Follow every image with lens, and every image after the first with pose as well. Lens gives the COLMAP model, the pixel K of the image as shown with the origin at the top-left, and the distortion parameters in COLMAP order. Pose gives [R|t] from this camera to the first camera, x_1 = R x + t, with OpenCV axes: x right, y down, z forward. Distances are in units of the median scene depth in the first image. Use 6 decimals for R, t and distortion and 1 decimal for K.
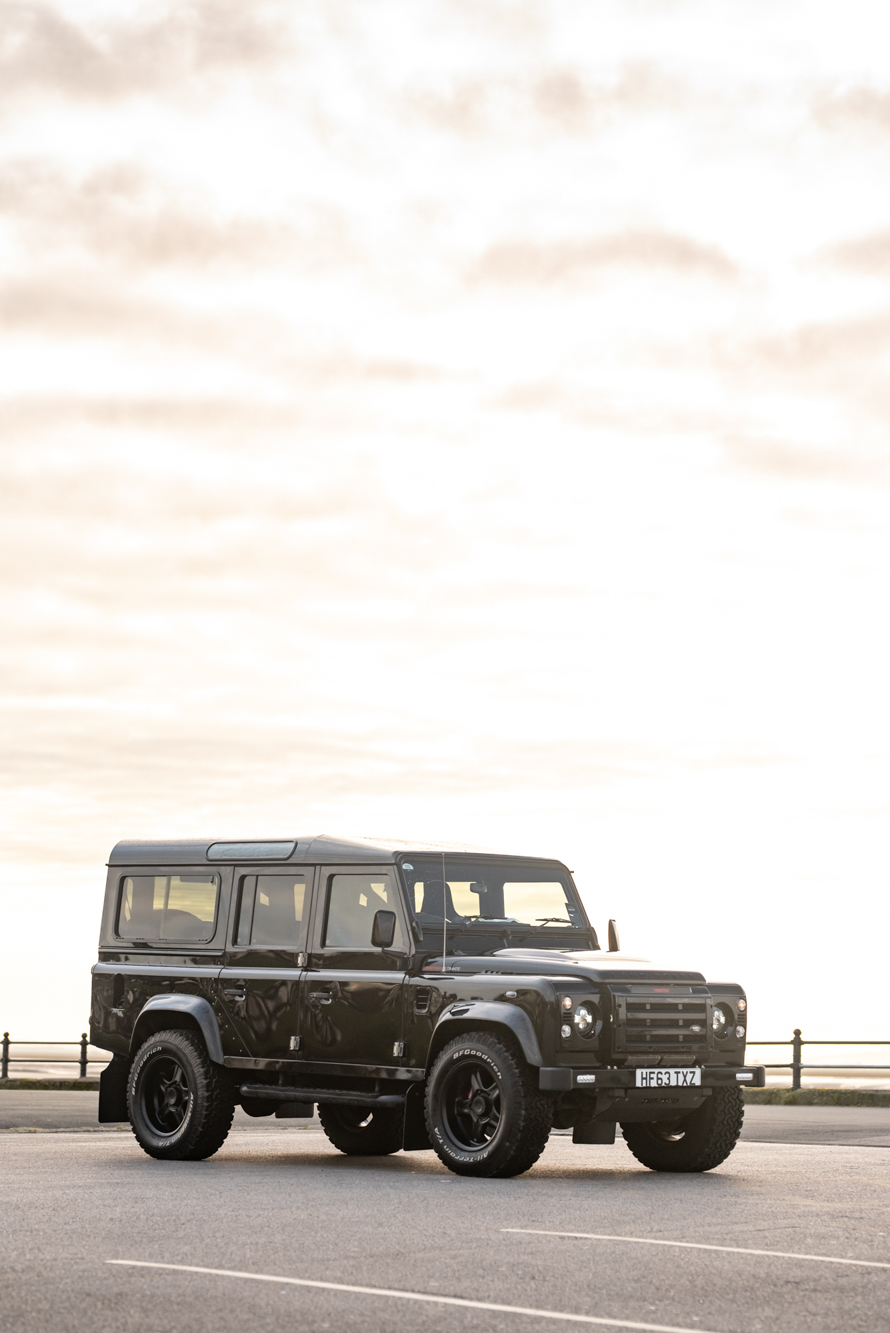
lens RADIAL K [[3210.4, 0, 445.0], [0, 3210.4, 666.5], [0, 0, 1]] dist [0.025683, -0.568736]
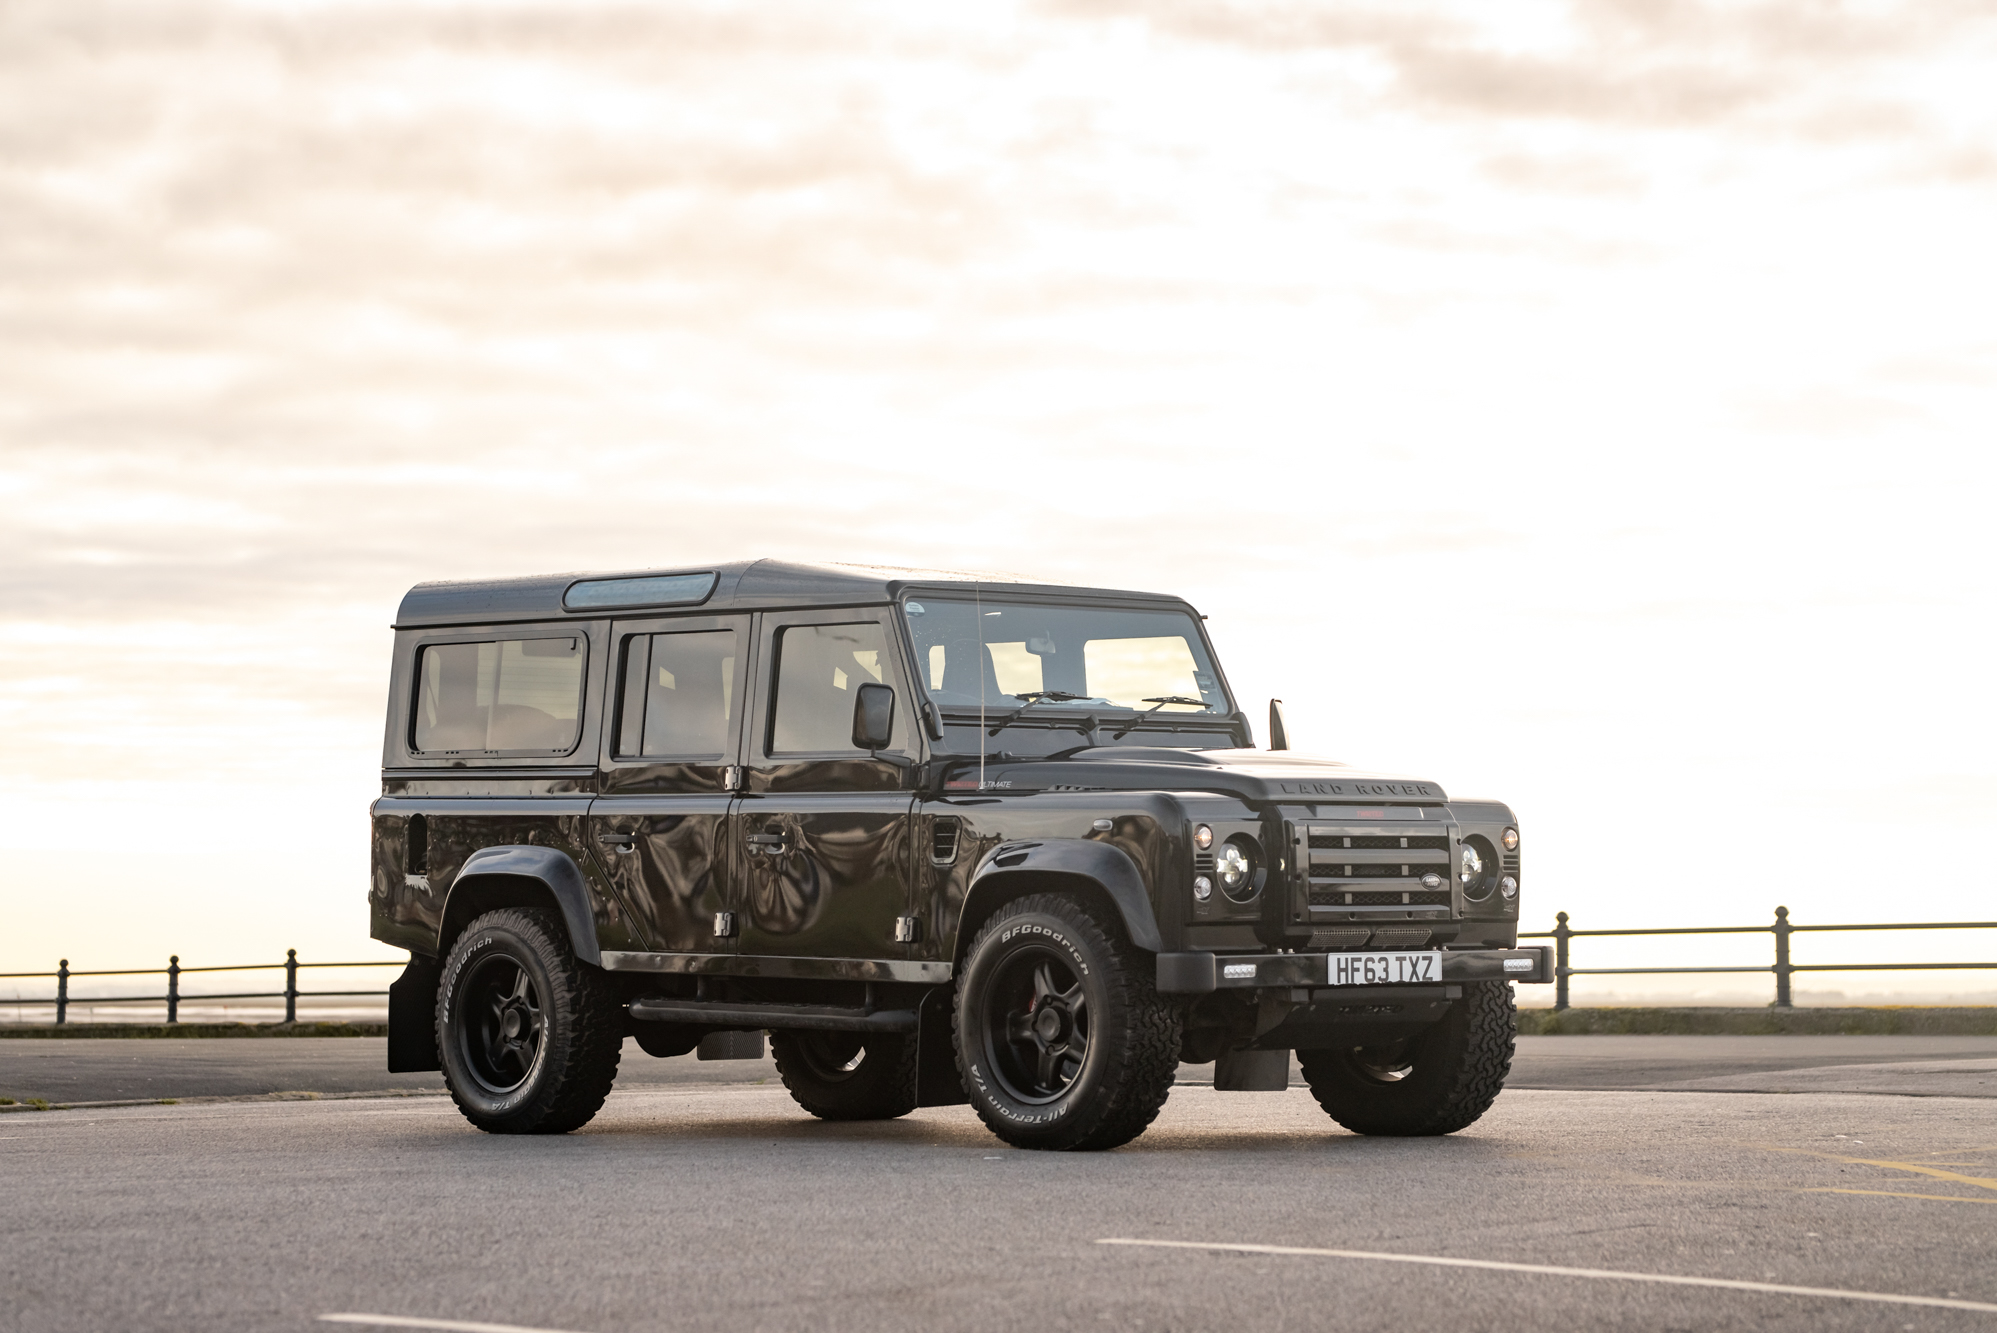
lens RADIAL K [[4809.6, 0, 998.5], [0, 4809.6, 666.5], [0, 0, 1]] dist [0.025683, -0.568736]
pose [[0.999805, -0.019595, 0.002412, 0.000907], [0.019439, 0.998397, 0.053155, 0.029028], [-0.003449, -0.053098, 0.998583, 0.161005]]
